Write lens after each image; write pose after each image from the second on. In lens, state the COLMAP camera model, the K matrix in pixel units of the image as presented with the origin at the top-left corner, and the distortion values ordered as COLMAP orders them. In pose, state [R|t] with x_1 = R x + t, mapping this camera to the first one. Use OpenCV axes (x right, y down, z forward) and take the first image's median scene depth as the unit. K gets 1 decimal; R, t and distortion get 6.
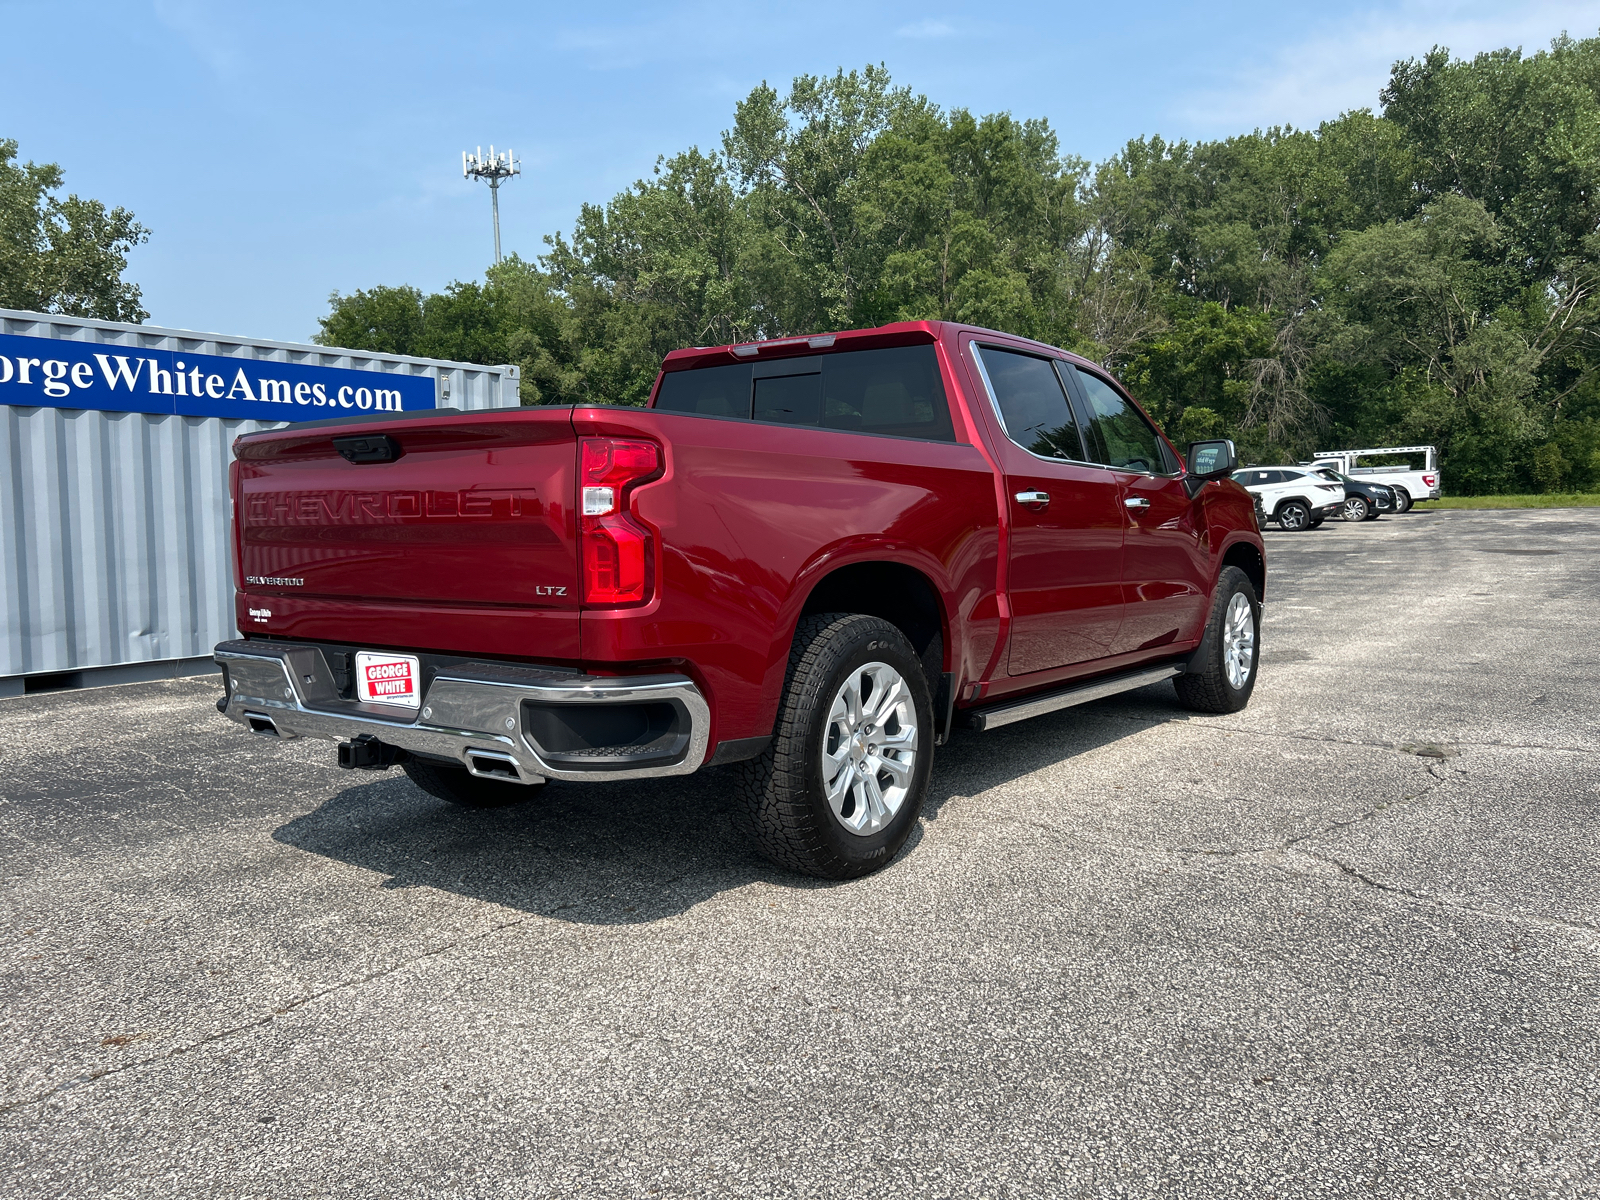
lens RADIAL K [[1196.1, 0, 803.2], [0, 1196.1, 586.9], [0, 0, 1]] dist [0.053033, -0.062935]
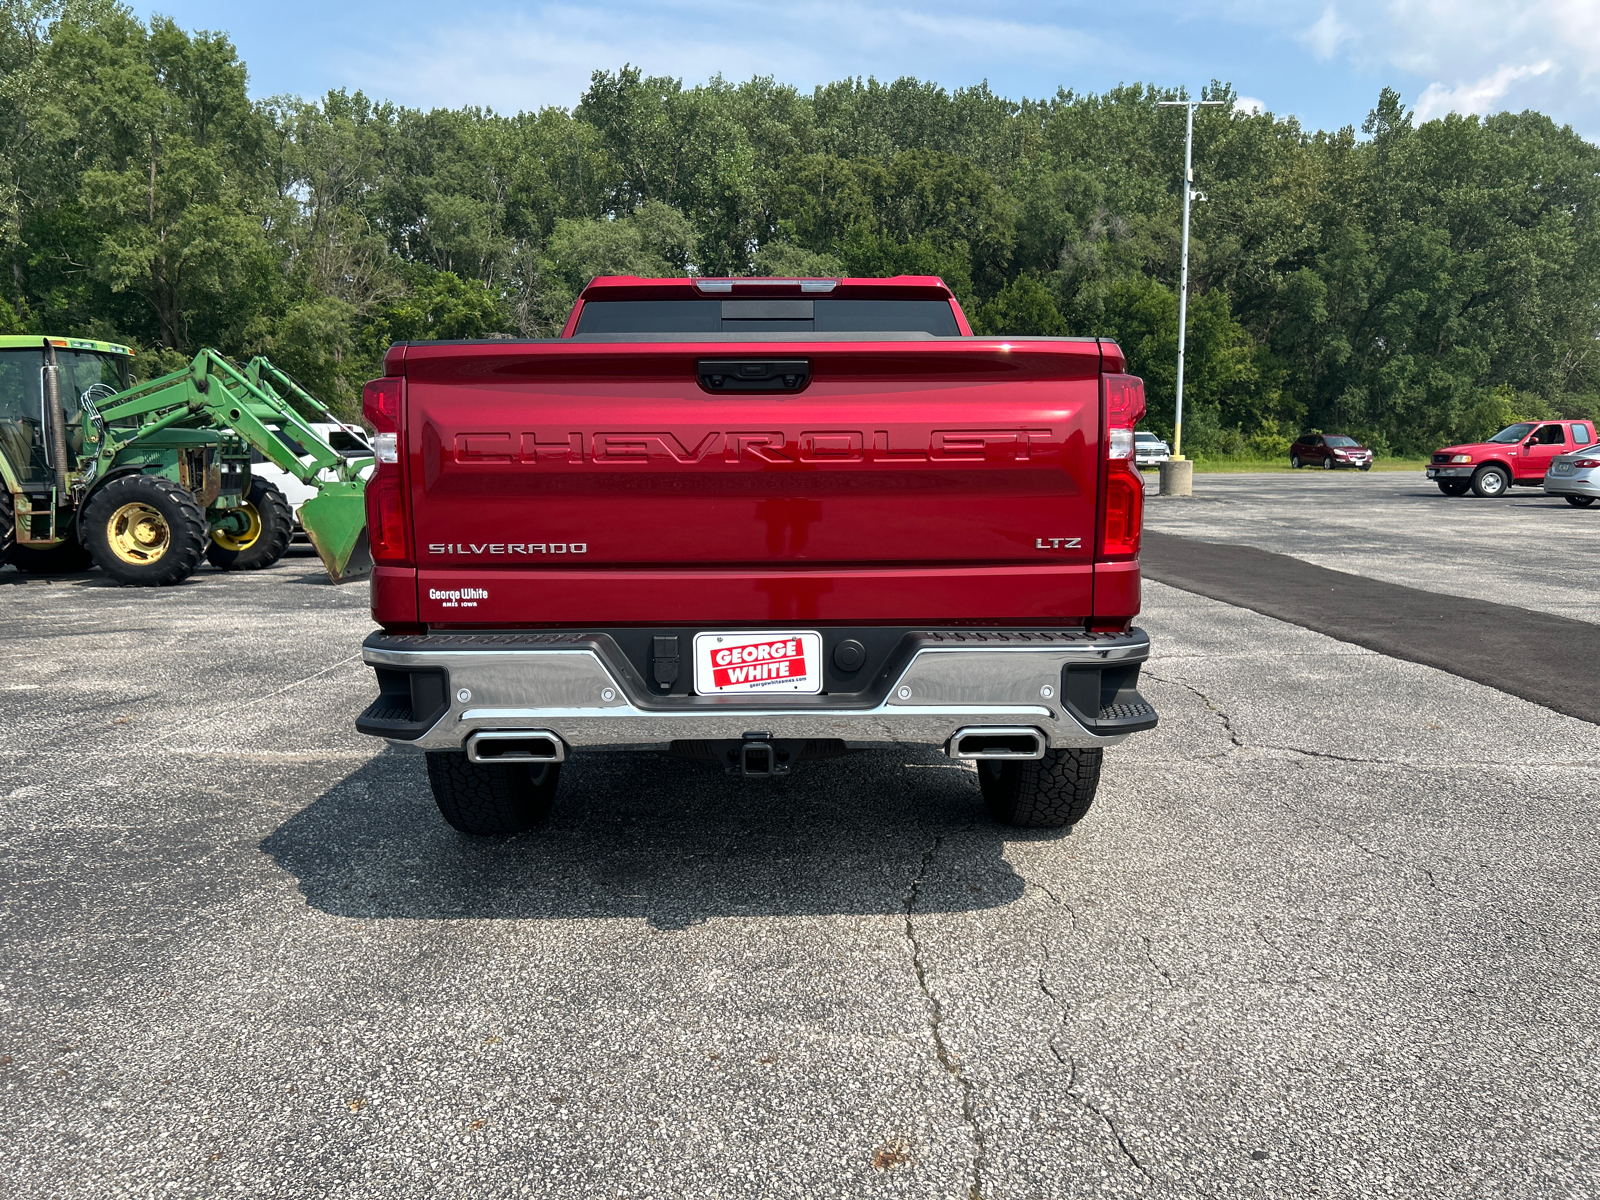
lens RADIAL K [[1196.6, 0, 798.0], [0, 1196.6, 581.6], [0, 0, 1]] dist [0.044392, -0.047530]
pose [[0.798088, -0.043887, 0.600941, -0.555496], [0.031407, 0.999018, 0.031247, -0.001355], [-0.601722, -0.006064, 0.798683, 0.238169]]
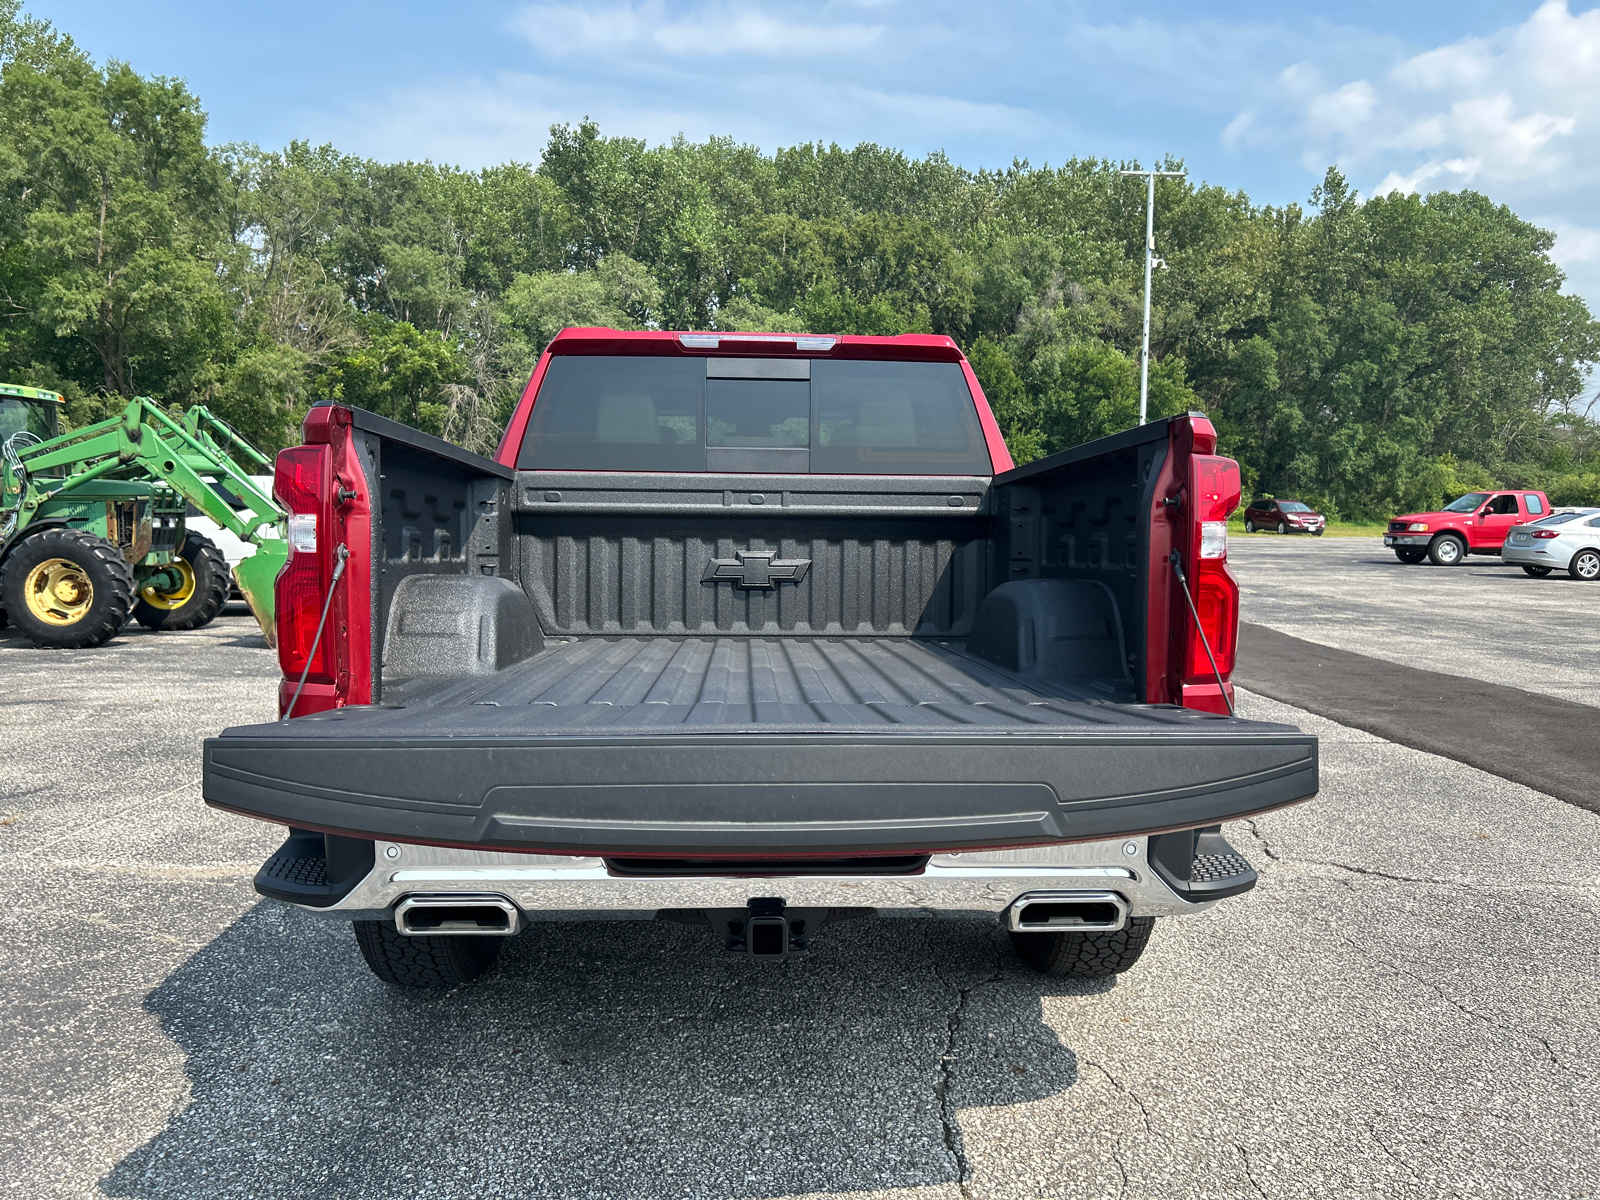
lens RADIAL K [[1196.1, 0, 803.2], [0, 1196.1, 586.9], [0, 0, 1]] dist [0.053033, -0.062935]
pose [[0.772922, -0.009145, 0.634435, -0.509854], [0.019716, 0.999759, -0.009608, -0.023616], [-0.634195, 0.019935, 0.772916, 0.338252]]
